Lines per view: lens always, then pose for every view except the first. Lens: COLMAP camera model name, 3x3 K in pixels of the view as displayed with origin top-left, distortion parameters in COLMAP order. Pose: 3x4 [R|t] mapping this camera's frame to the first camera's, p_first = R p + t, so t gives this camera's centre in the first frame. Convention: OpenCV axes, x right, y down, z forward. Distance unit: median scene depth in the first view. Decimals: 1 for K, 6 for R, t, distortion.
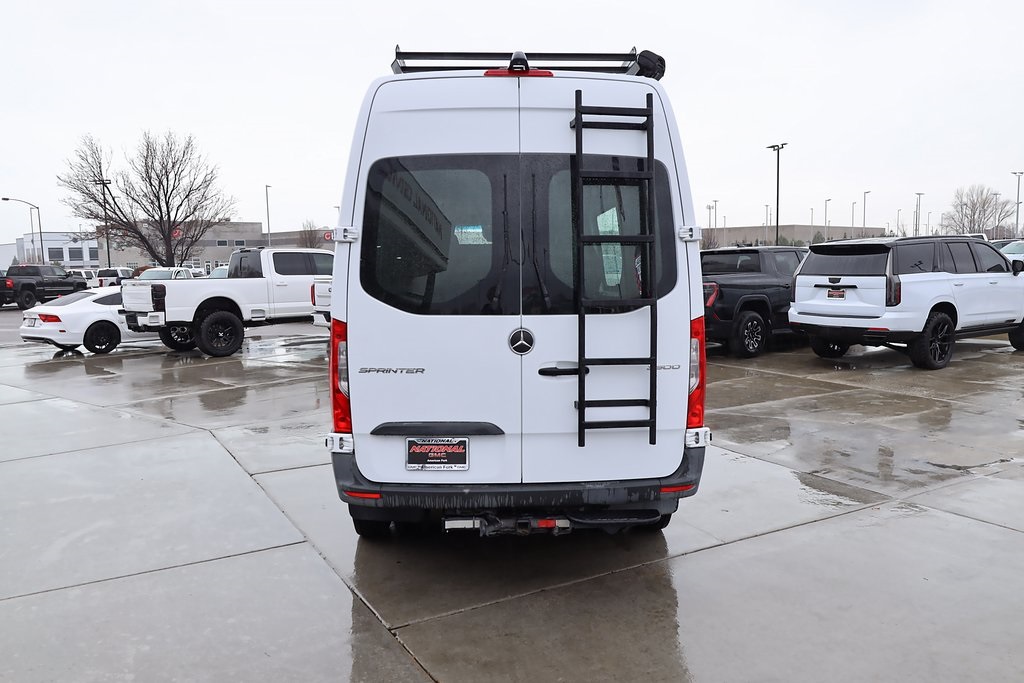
lens RADIAL K [[775.3, 0, 513.3], [0, 775.3, 339.5], [0, 0, 1]] dist [-0.014538, -0.001111]
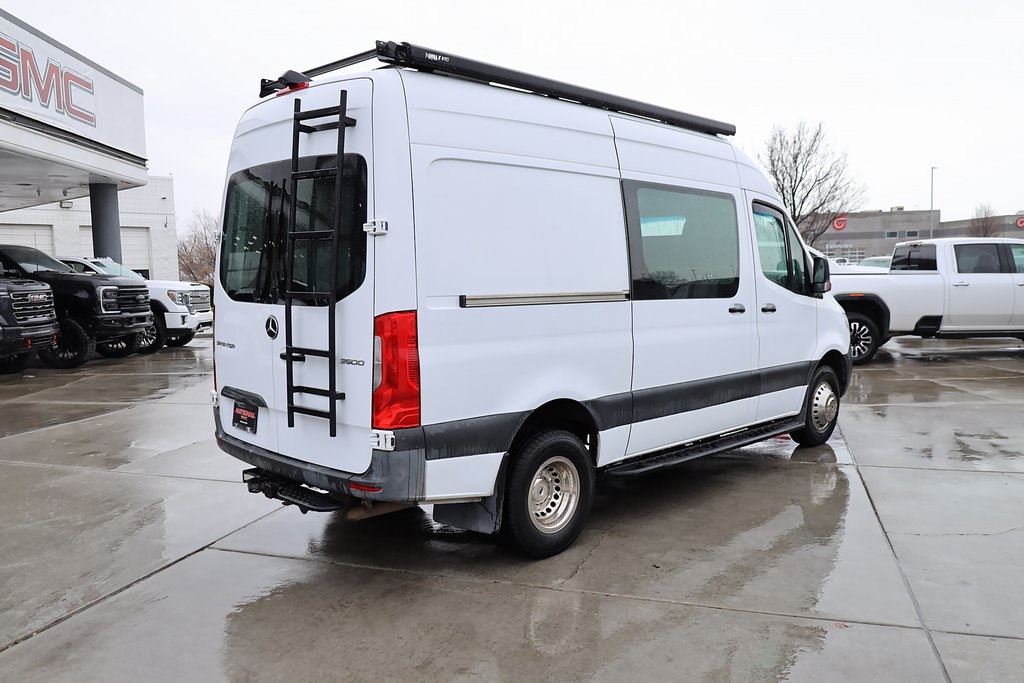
lens RADIAL K [[858.3, 0, 537.2], [0, 858.3, 337.4], [0, 0, 1]] dist [-0.013868, 0.004276]
pose [[0.657055, 0.062537, -0.751244, 1.193720], [-0.066498, 0.997476, 0.024874, -0.040177], [0.750904, 0.033613, 0.659556, 0.457324]]
